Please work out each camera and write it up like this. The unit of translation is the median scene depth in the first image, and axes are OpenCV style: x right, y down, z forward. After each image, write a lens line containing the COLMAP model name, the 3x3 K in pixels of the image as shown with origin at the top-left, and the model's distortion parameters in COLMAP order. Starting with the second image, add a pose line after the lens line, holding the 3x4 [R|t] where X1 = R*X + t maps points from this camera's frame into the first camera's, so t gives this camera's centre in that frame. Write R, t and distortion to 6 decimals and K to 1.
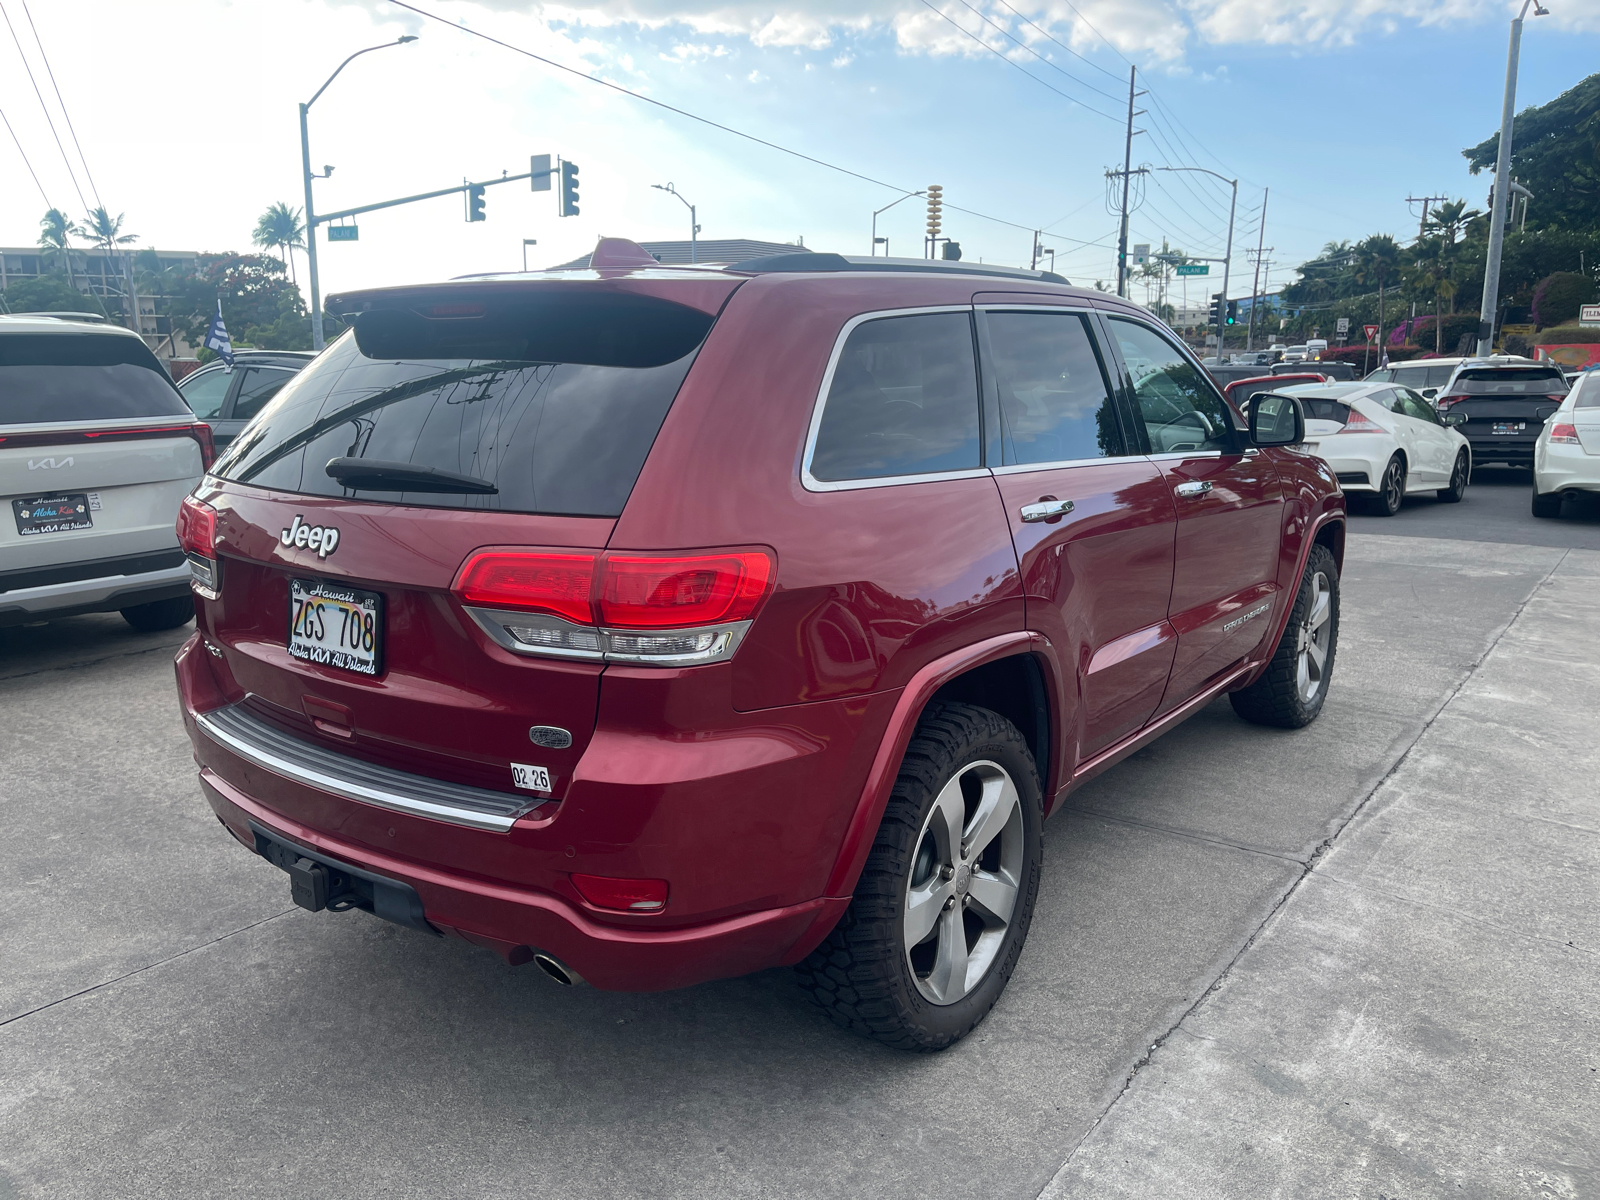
lens RADIAL K [[1227.4, 0, 755.0], [0, 1227.4, 602.0], [0, 0, 1]] dist [0.034960, -0.002441]
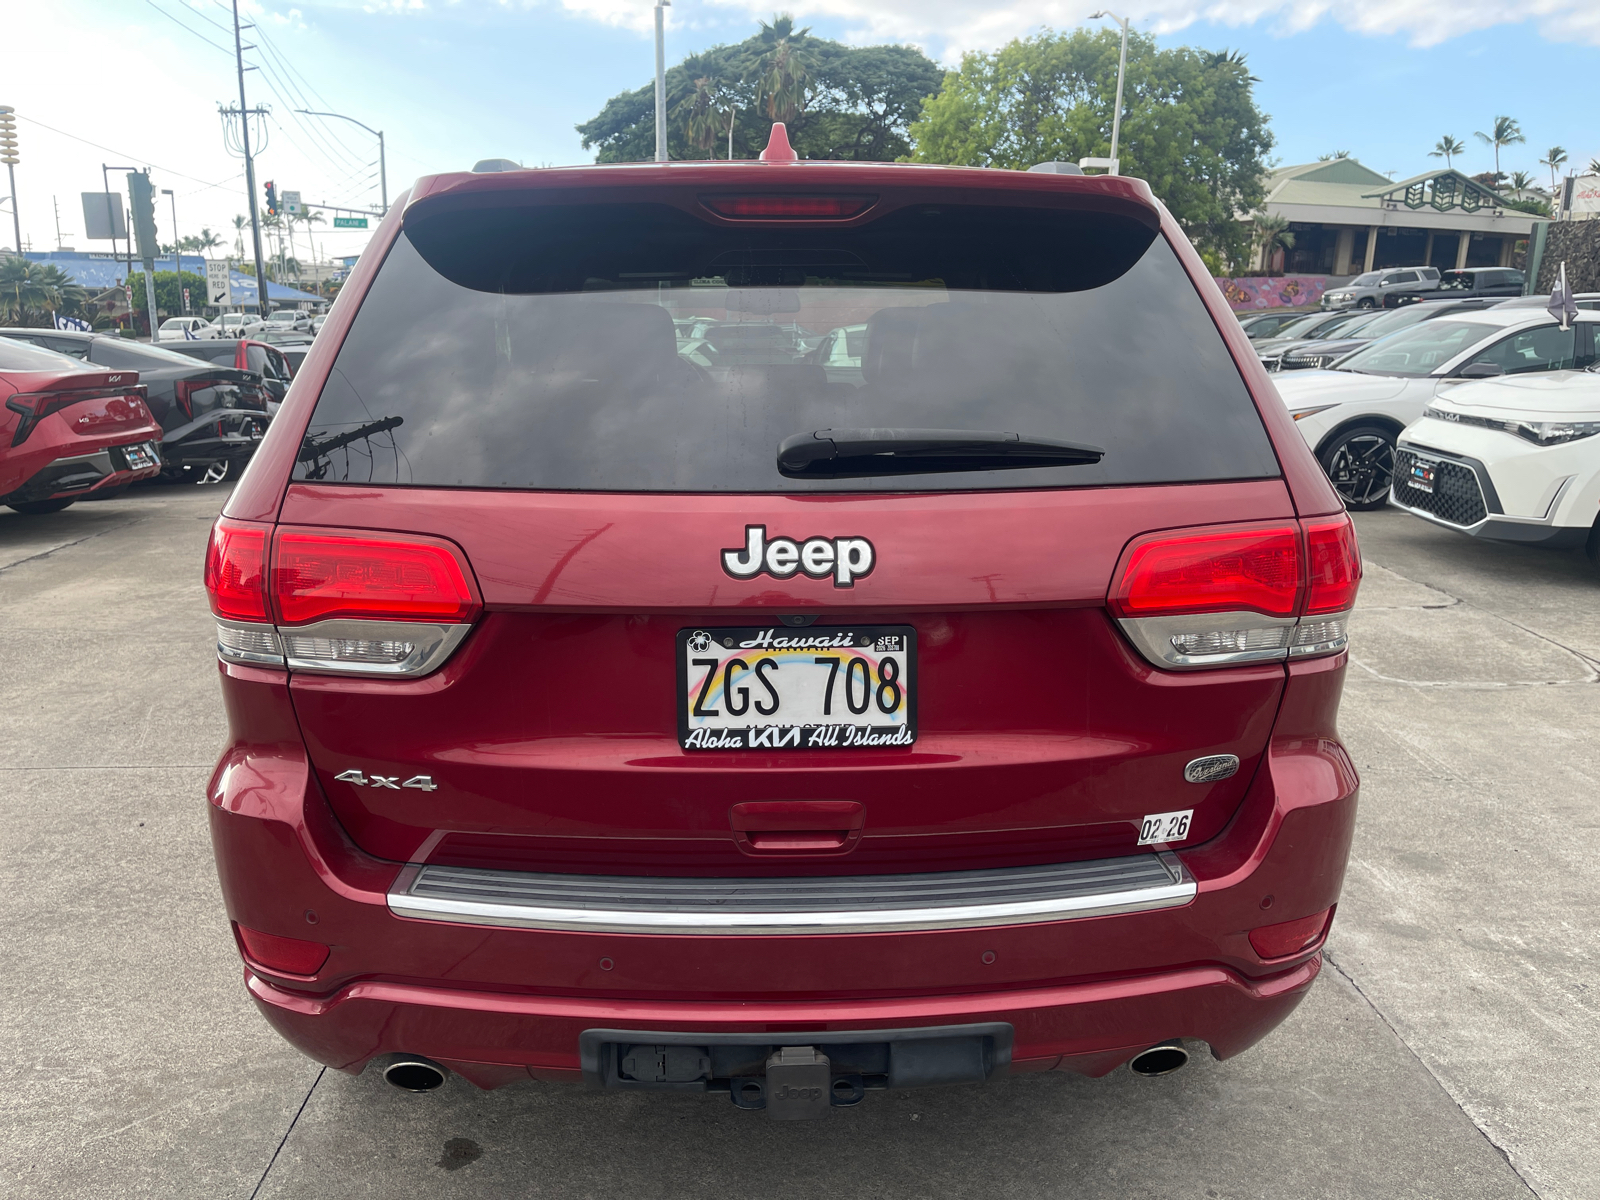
lens RADIAL K [[1233.2, 0, 800.0], [0, 1233.2, 600.0], [0, 0, 1]] dist [0.078307, -0.096240]
pose [[0.773006, -0.142245, 0.618246, -0.724894], [0.123025, 0.989650, 0.073875, -0.073872], [-0.622356, 0.018954, 0.782505, 0.471813]]
